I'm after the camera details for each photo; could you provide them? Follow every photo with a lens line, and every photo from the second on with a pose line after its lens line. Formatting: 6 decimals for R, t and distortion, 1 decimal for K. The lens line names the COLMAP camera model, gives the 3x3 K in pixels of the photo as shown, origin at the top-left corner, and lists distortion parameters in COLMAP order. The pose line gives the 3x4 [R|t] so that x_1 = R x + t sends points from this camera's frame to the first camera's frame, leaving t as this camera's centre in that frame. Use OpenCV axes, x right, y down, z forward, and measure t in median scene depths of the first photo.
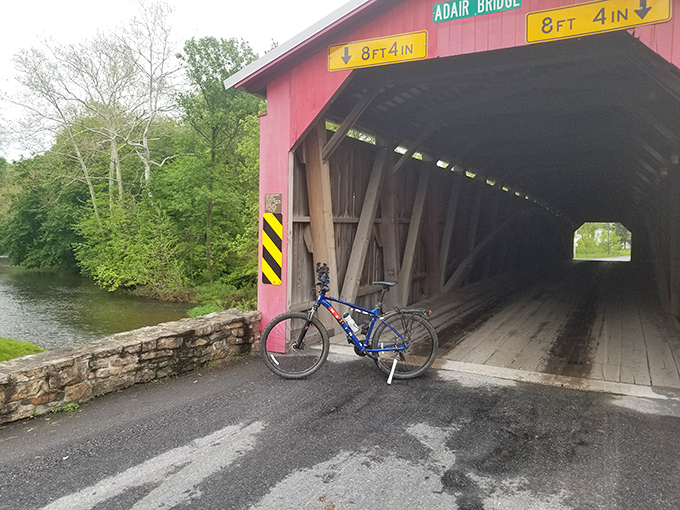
lens RADIAL K [[518.4, 0, 339.8], [0, 518.4, 257.5], [0, 0, 1]] dist [0.026416, 0.014517]
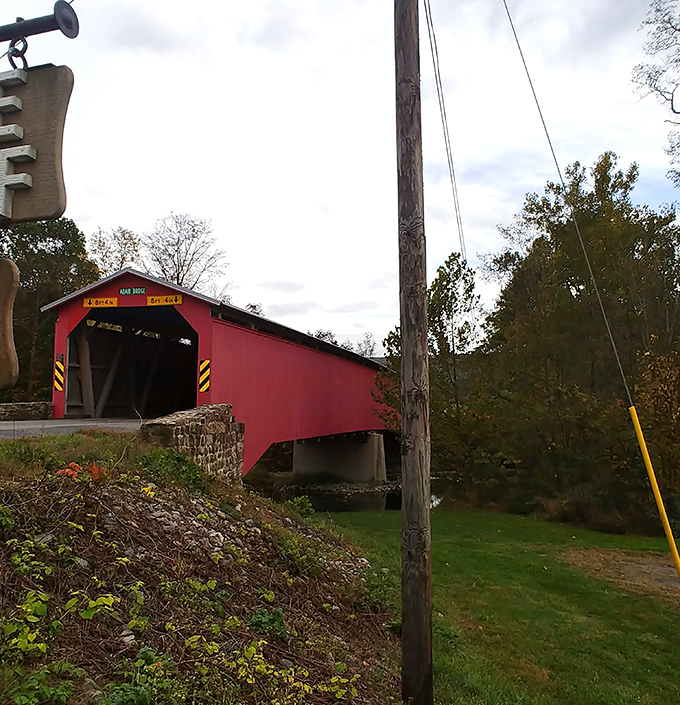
lens RADIAL K [[656.4, 0, 343.8], [0, 656.4, 390.6], [0, 0, 1]] dist [-0.044516, 0.011701]
pose [[0.977942, 0.010322, 0.208622, 0.585584], [0.007831, 0.996264, -0.086001, 0.351487], [-0.208730, 0.085738, 0.974208, -2.446740]]
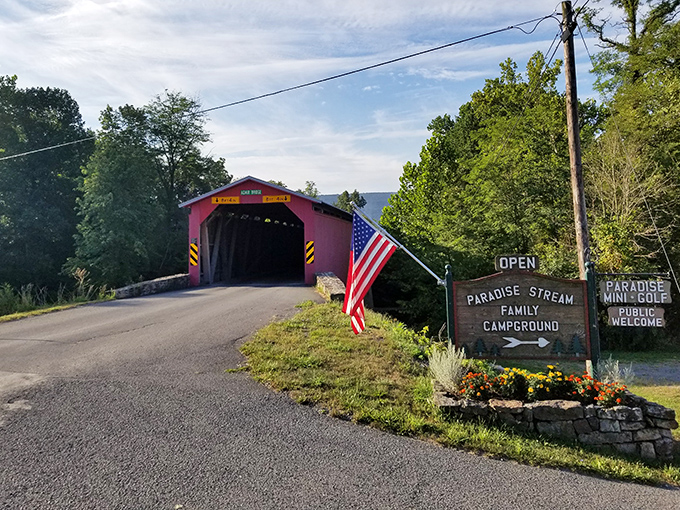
lens RADIAL K [[611.7, 0, 342.5], [0, 611.7, 213.5], [0, 0, 1]] dist [0.070827, 0.000858]
pose [[0.941918, -0.010680, 0.335672, -0.597757], [0.047751, 0.993599, -0.102379, 0.183596], [-0.332430, 0.112462, 0.936399, -3.275361]]
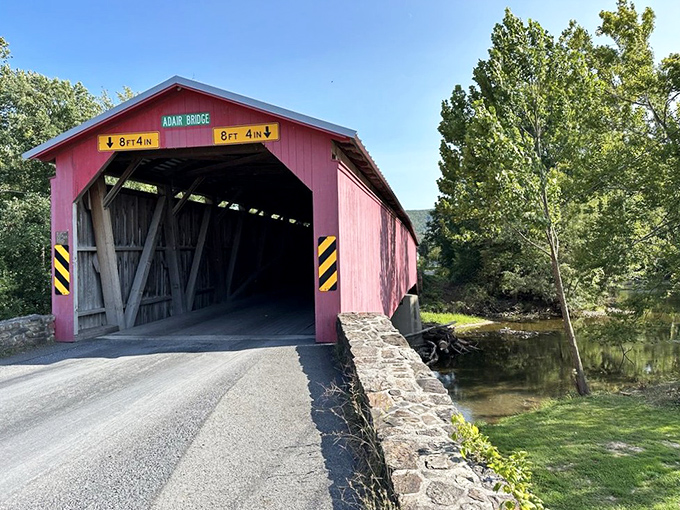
lens RADIAL K [[505.4, 0, 341.6], [0, 505.4, 255.5], [0, 0, 1]] dist [0.020704, -0.009445]
pose [[0.959214, -0.034971, 0.280509, 0.237638], [0.050673, 0.997516, -0.048921, 0.055881], [-0.278102, 0.061140, 0.958604, -0.615106]]
